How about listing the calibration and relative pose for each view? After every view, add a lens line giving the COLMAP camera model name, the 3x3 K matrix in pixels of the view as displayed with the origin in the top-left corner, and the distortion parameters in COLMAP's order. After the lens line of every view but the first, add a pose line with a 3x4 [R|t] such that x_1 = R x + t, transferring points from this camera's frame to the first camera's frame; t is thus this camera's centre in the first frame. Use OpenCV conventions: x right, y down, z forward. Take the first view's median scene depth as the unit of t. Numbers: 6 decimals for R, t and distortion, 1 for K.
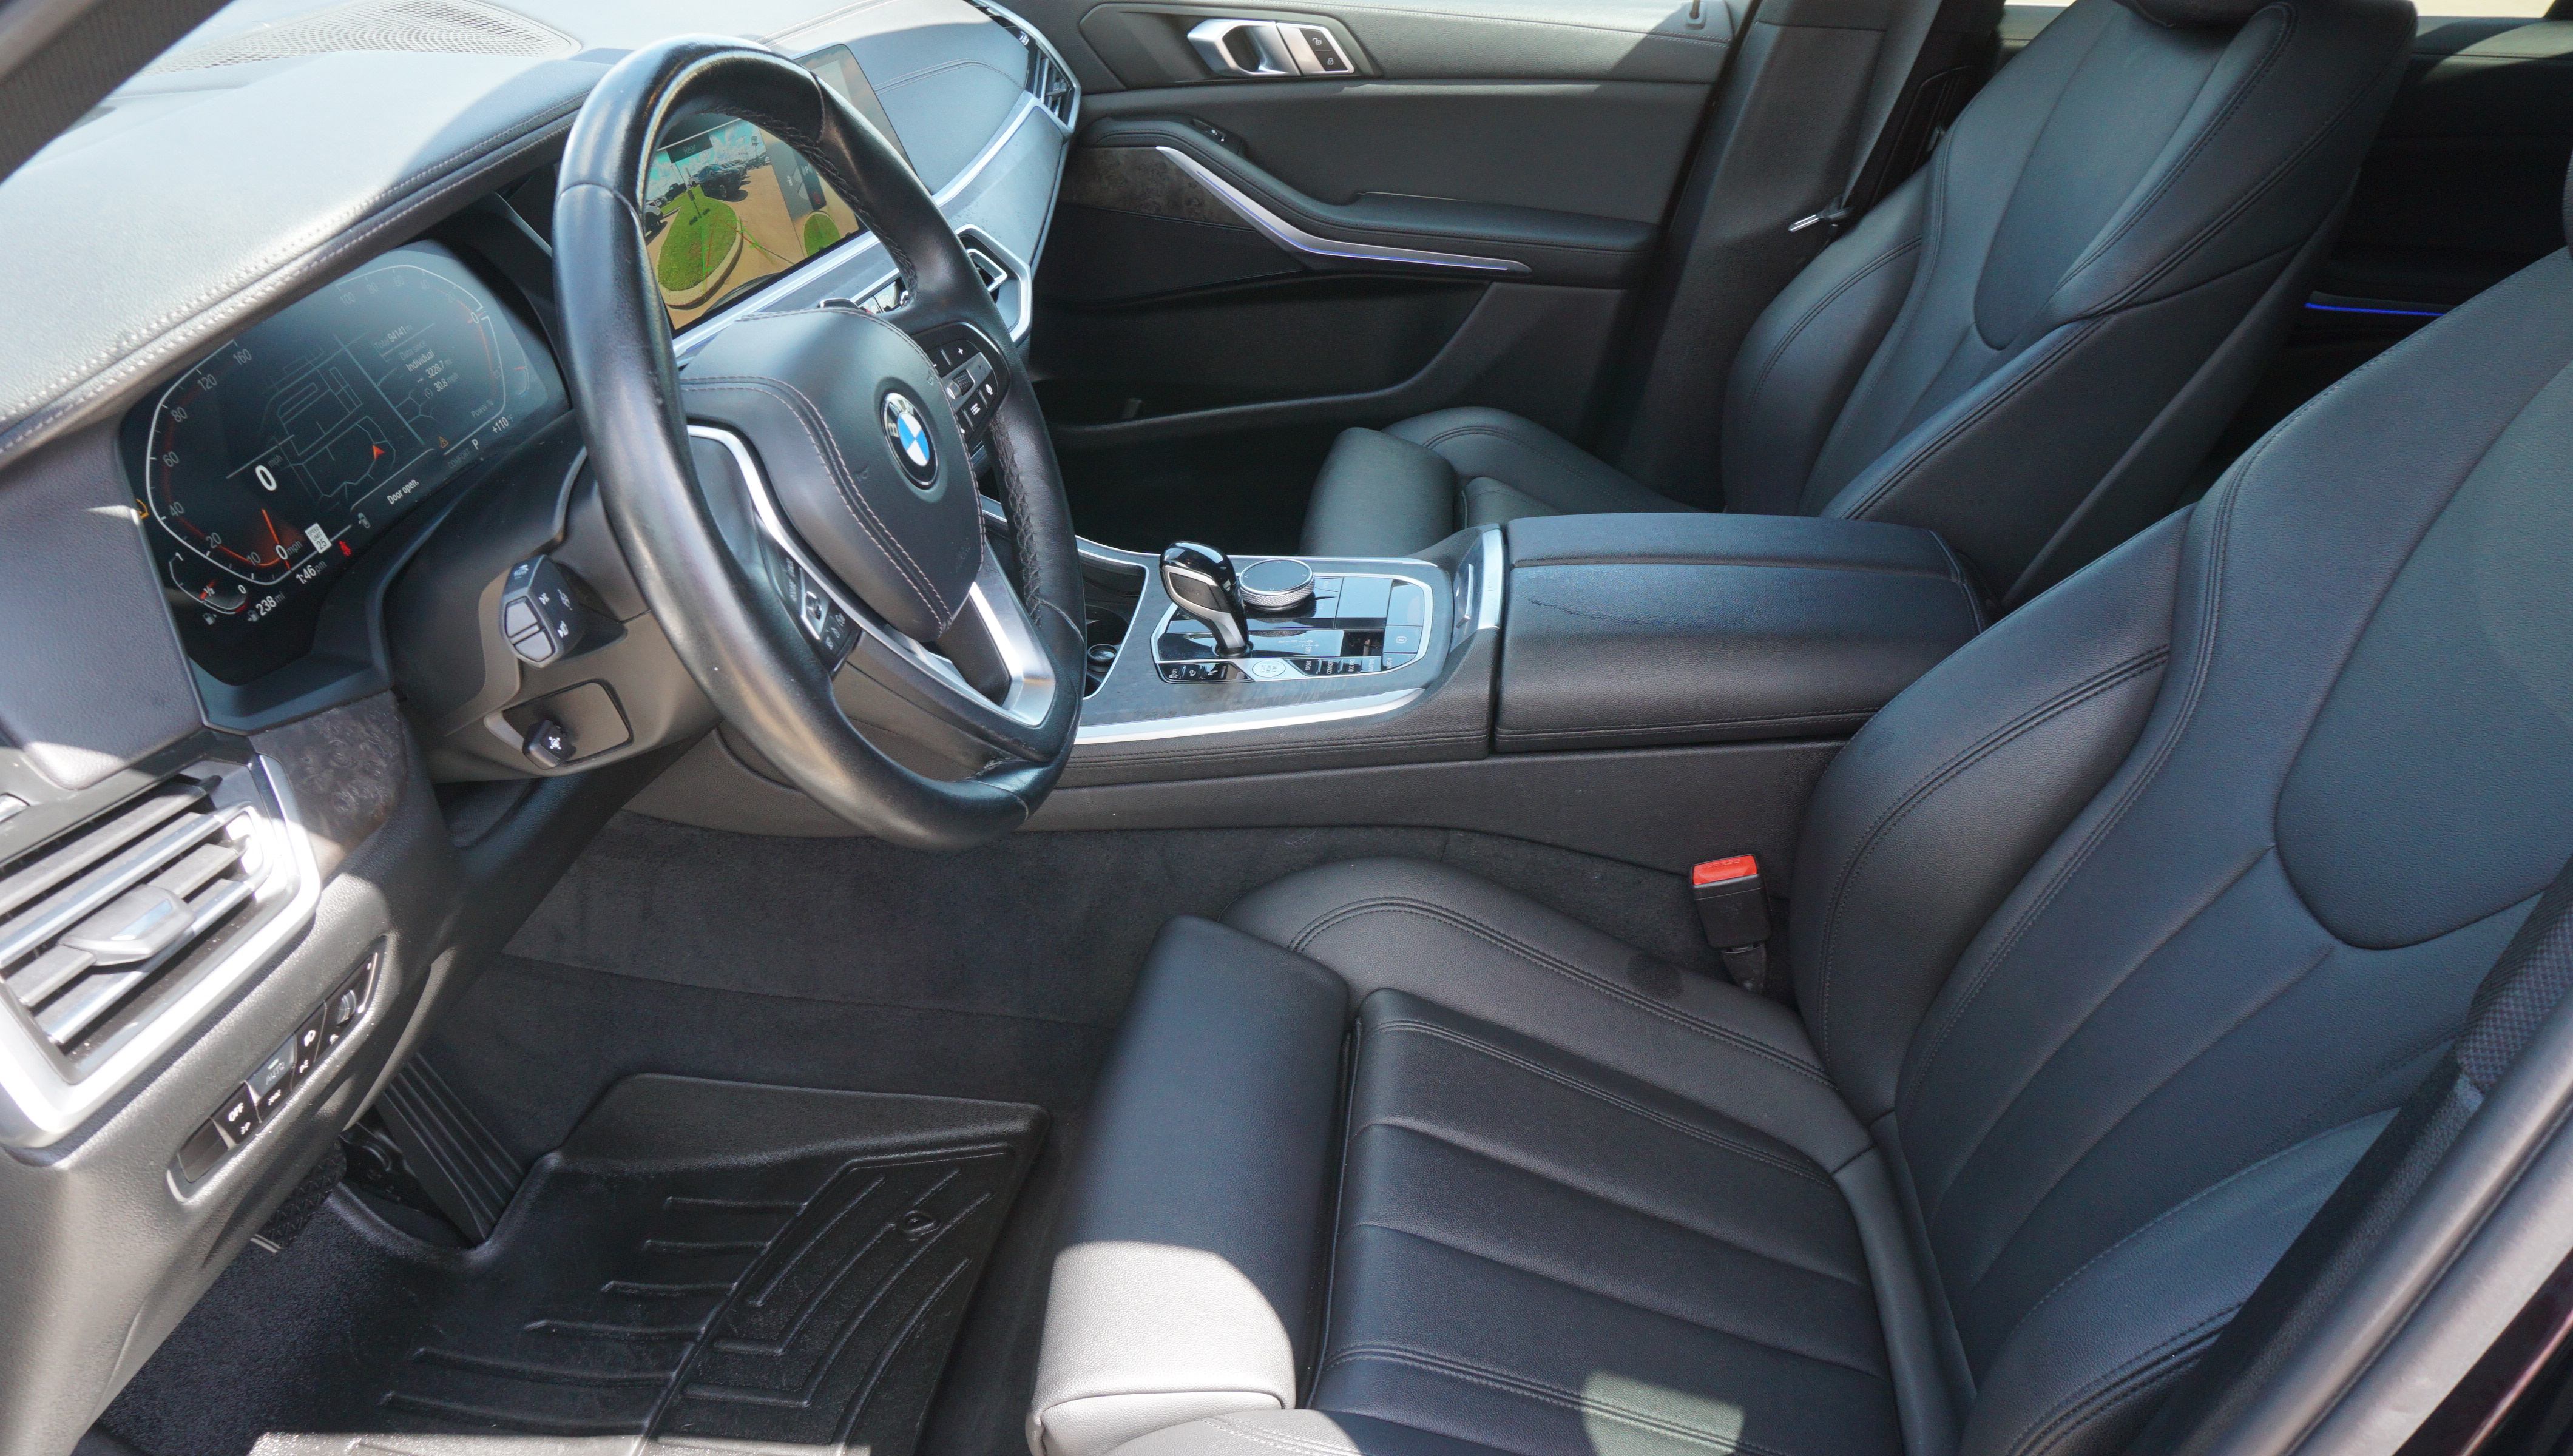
lens RADIAL K [[1730.8, 0, 1288.3], [0, 1730.8, 727.9], [0, 0, 1]] dist [-0.049018, 0.040137]
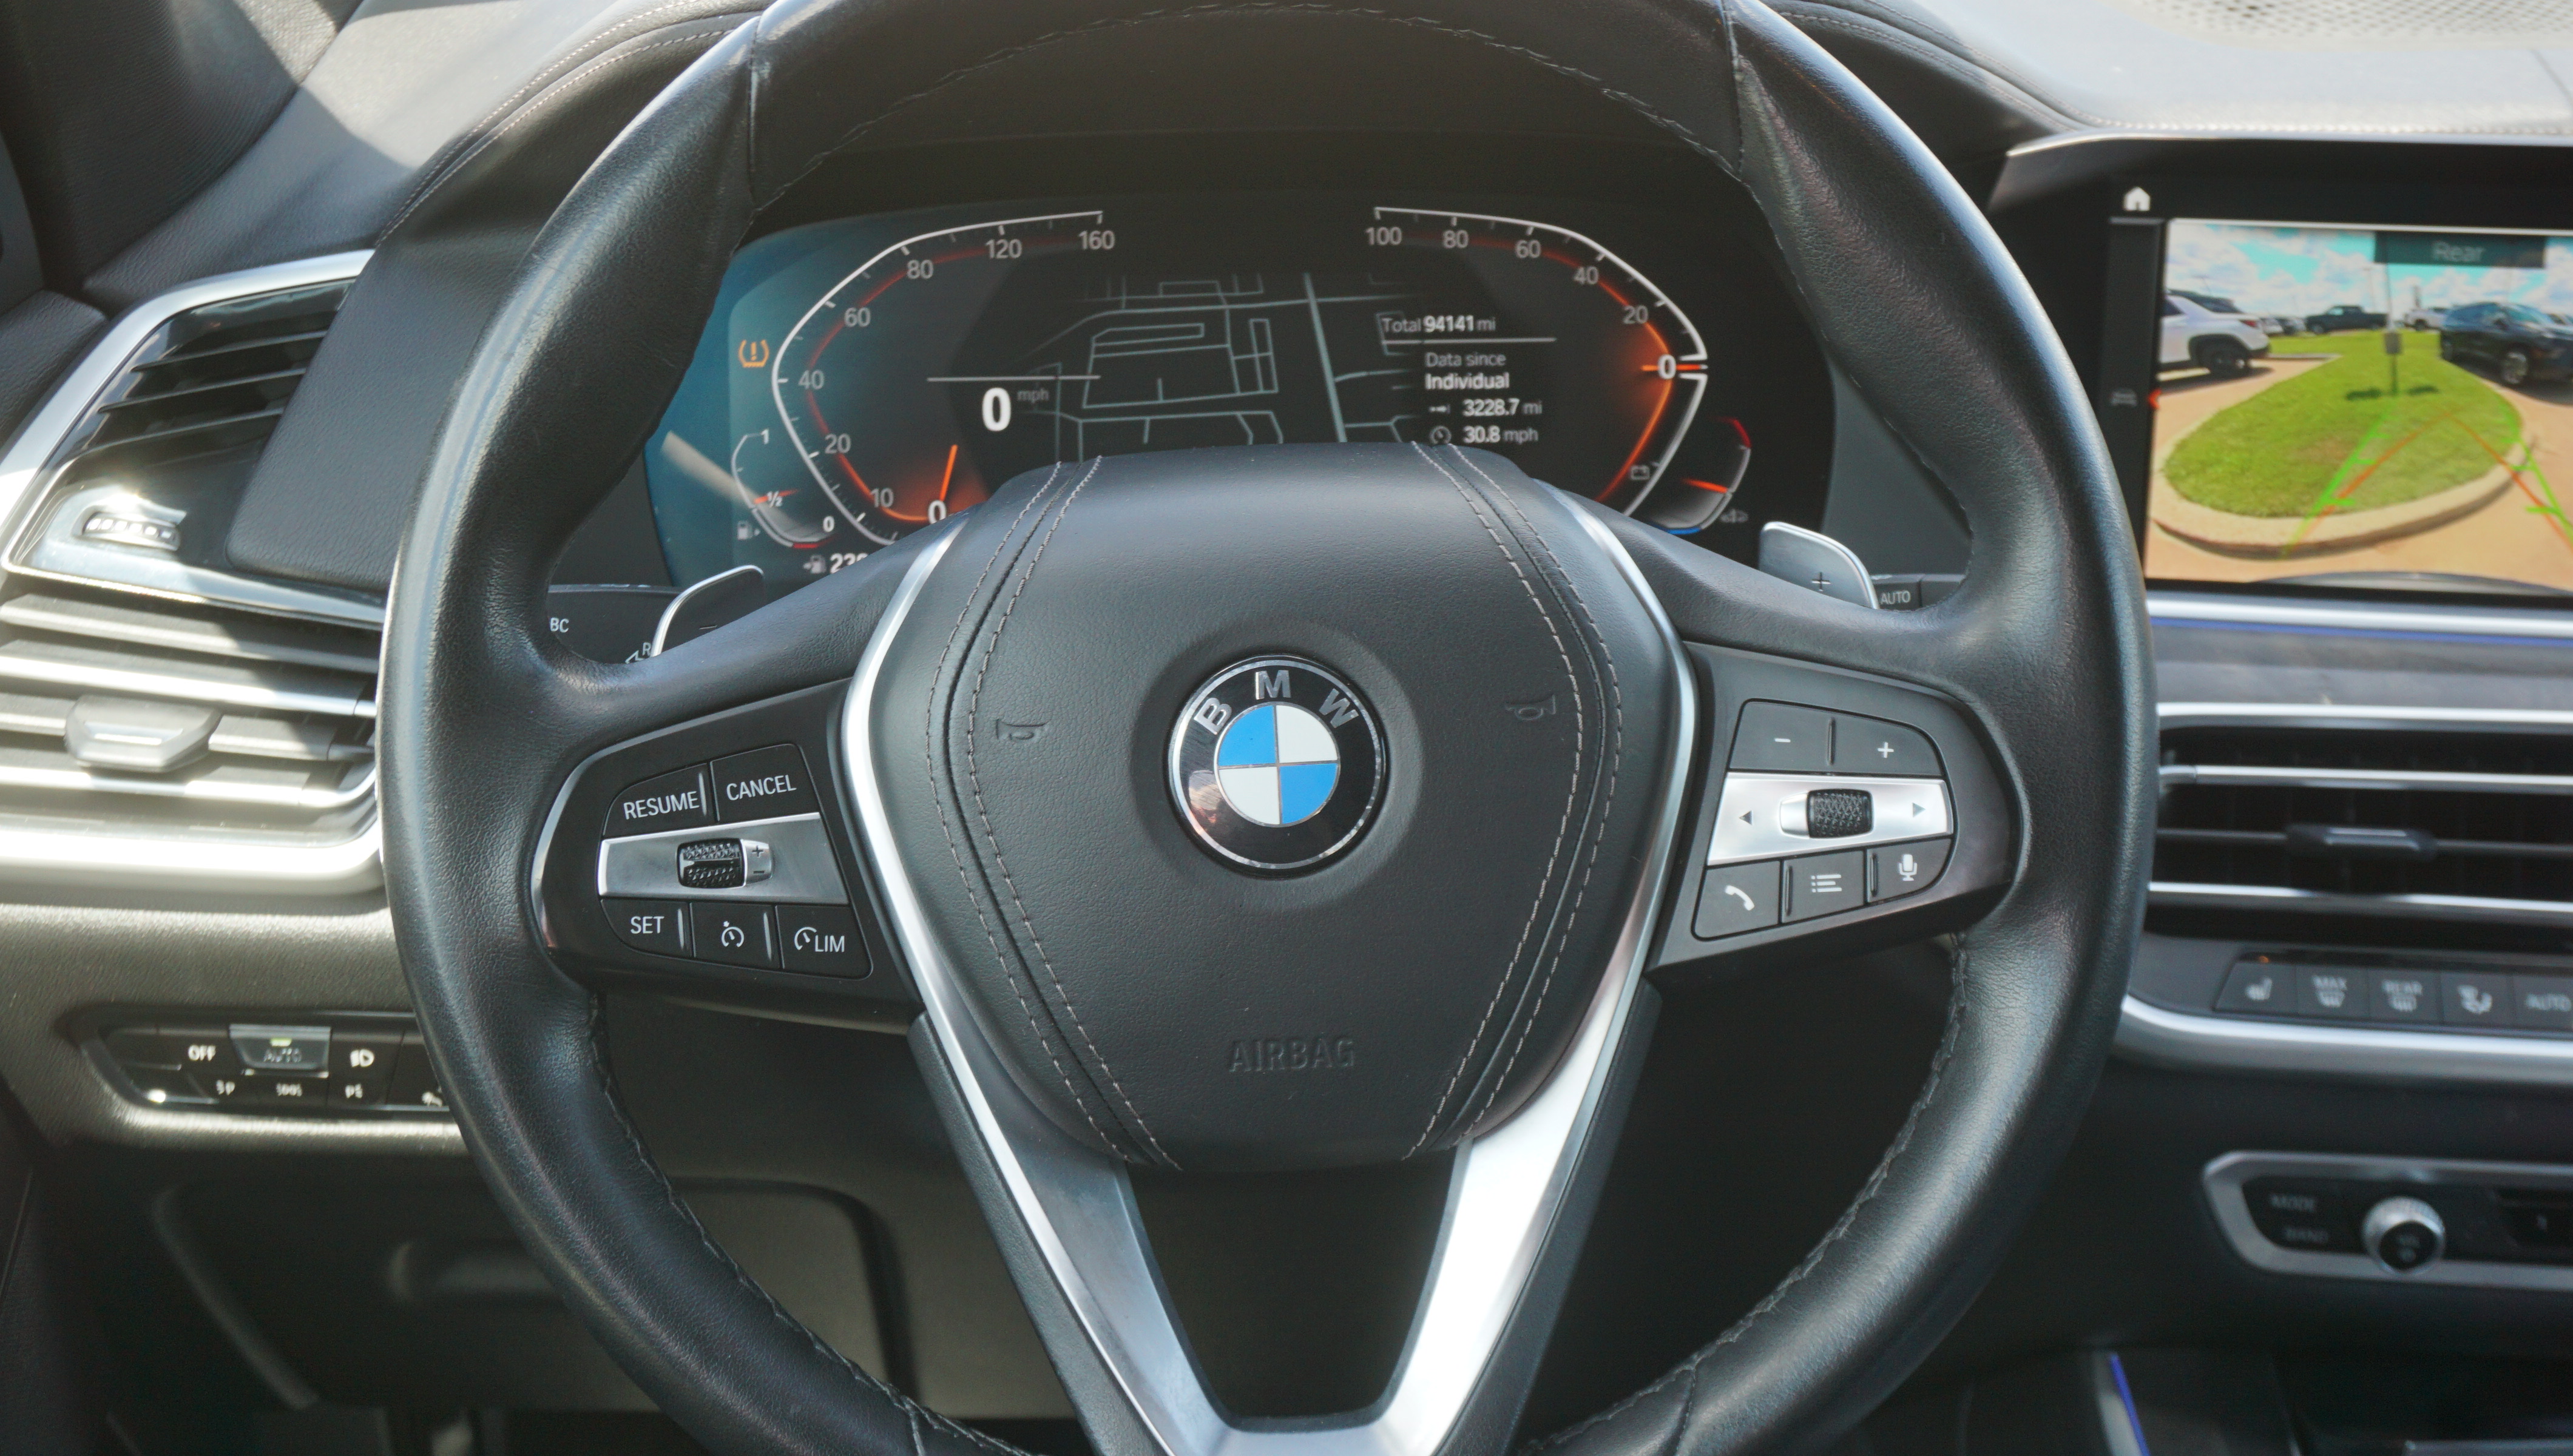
lens RADIAL K [[3315.5, 0, 1291.7], [0, 3315.5, 764.2], [0, 0, 1]] dist [-0.007437, 0.000000]
pose [[0.132822, 0.349975, -0.927295, 0.406450], [-0.515966, 0.823230, 0.236795, -0.255069], [0.846249, 0.447001, 0.289918, 0.518462]]
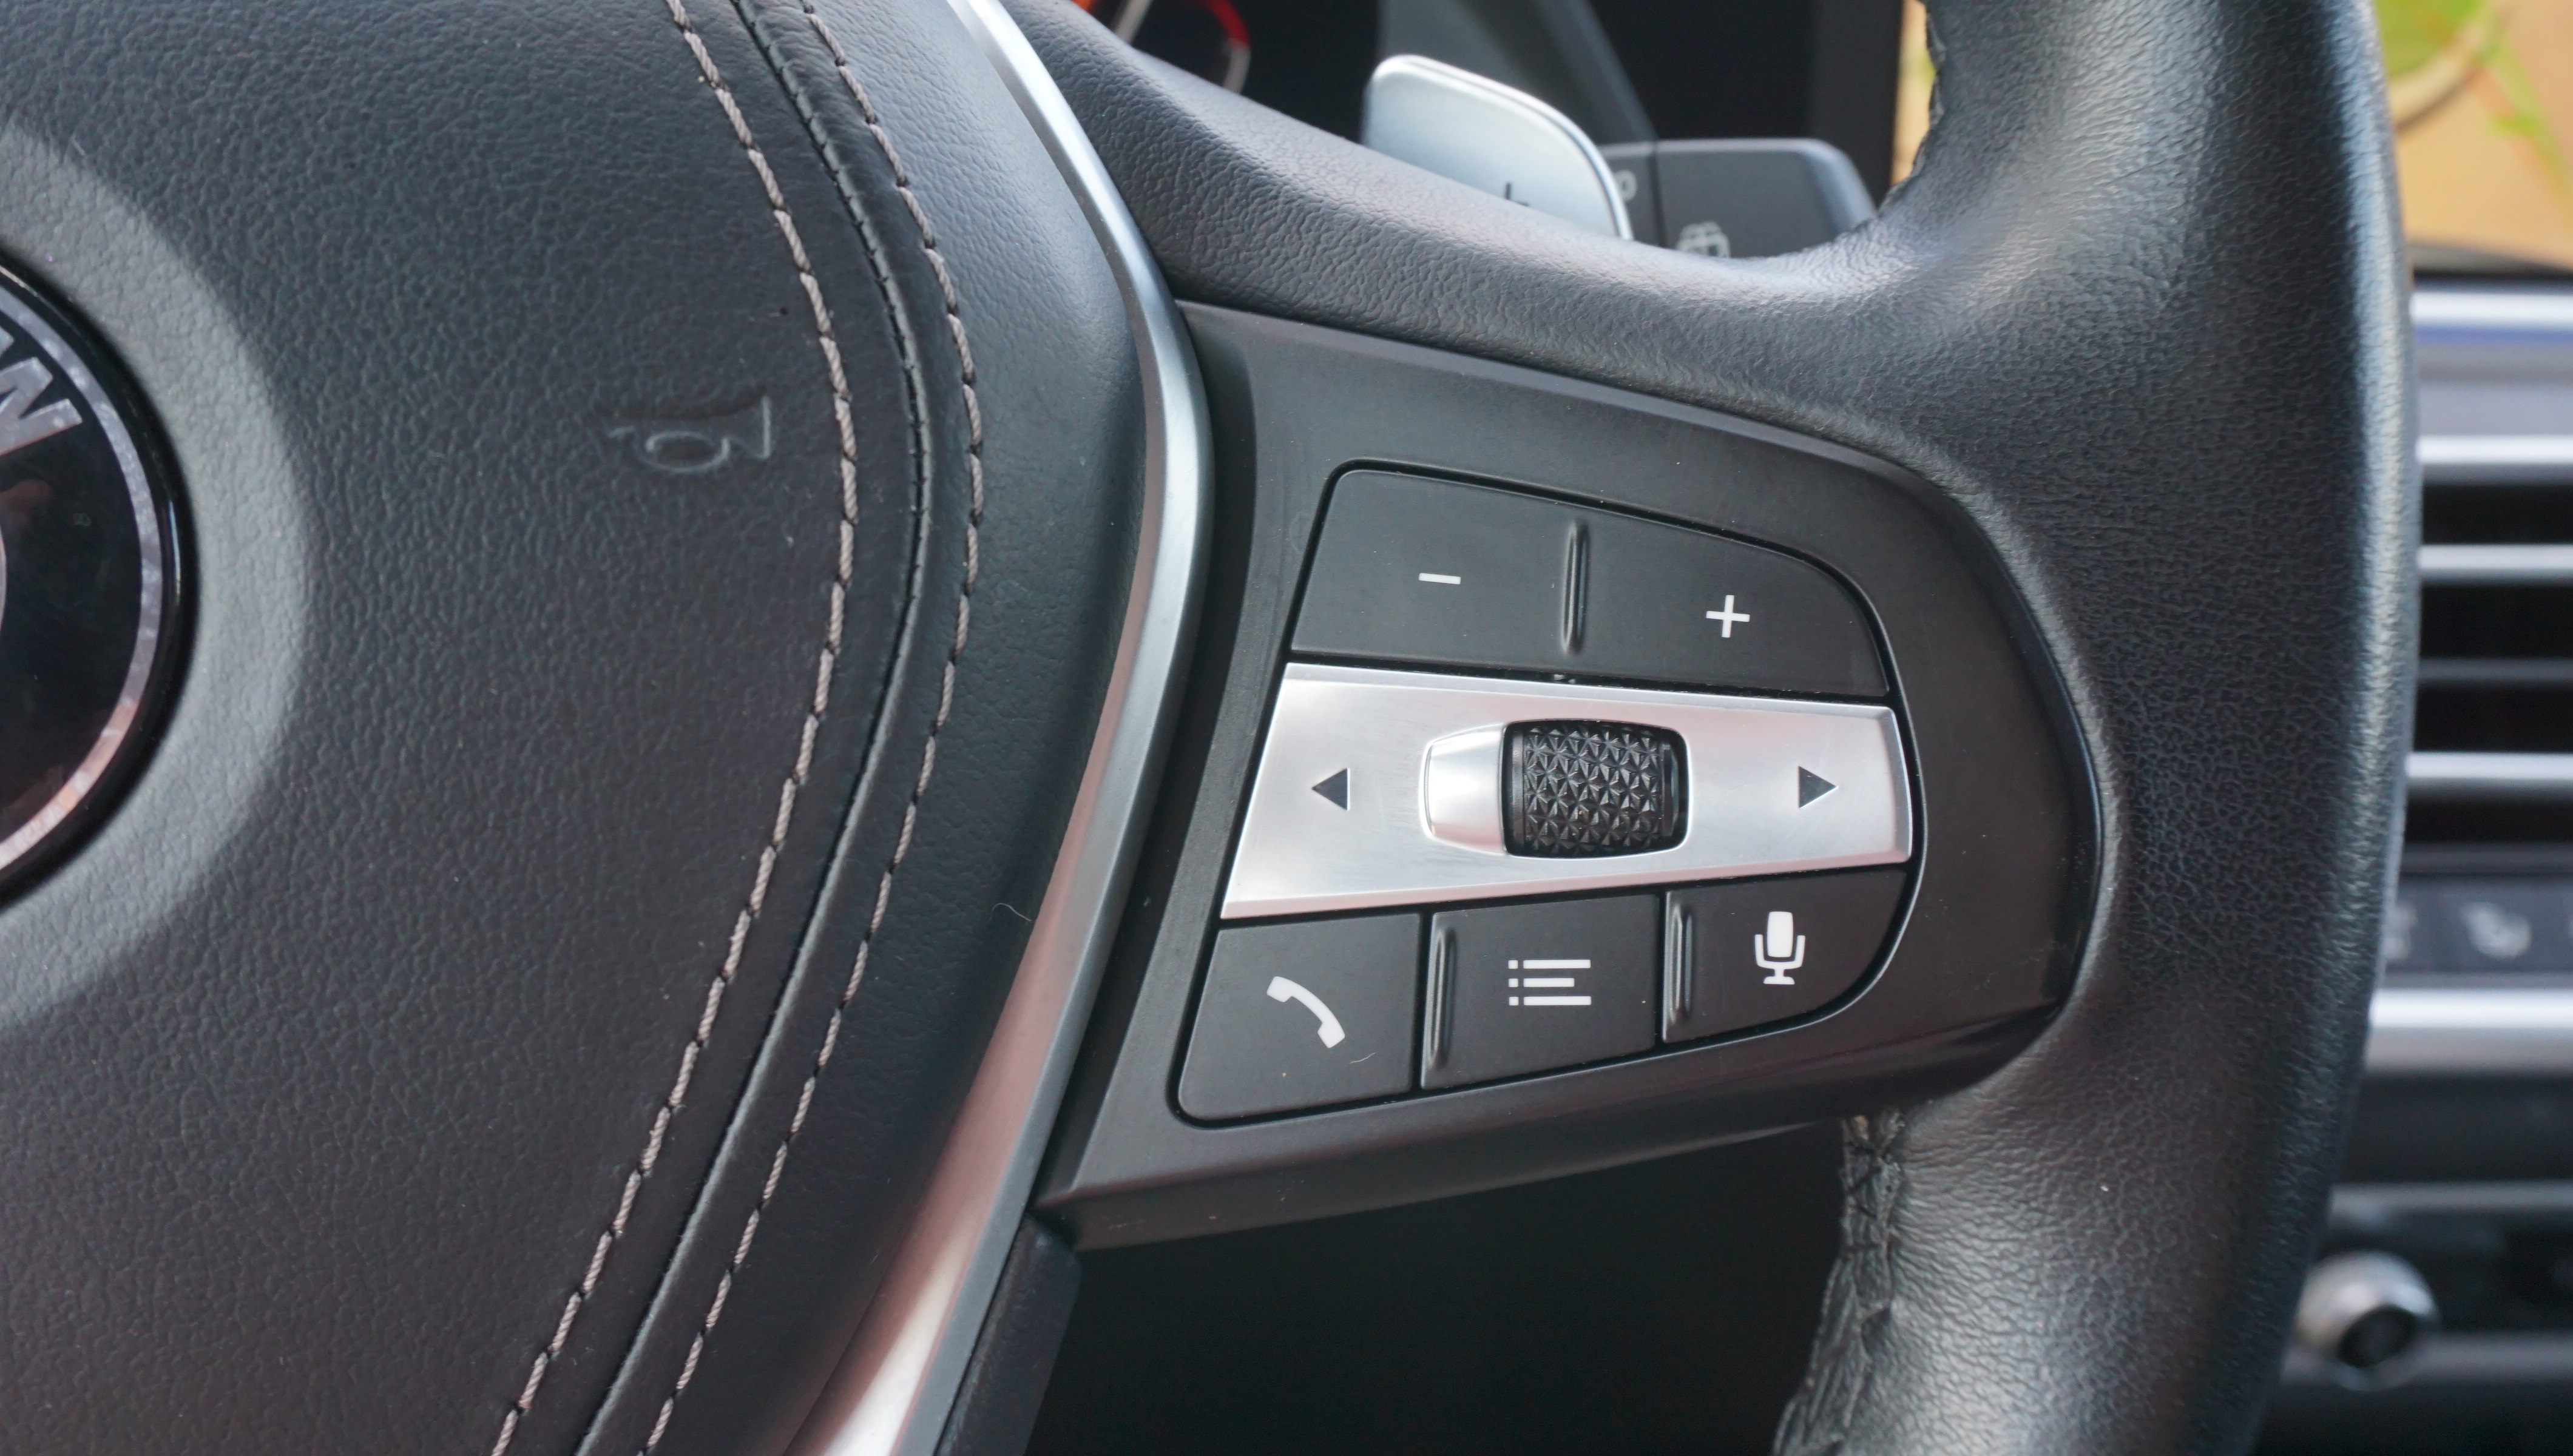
lens RADIAL K [[2466.7, 0, 1288.5], [0, 2466.7, 729.8], [0, 0, 1]] dist [-0.006567, 0.000000]
pose [[0.279118, 0.390316, -0.877352, -0.008588], [-0.582476, 0.795200, 0.168461, -0.173700], [0.763423, 0.464016, 0.449304, 0.695135]]
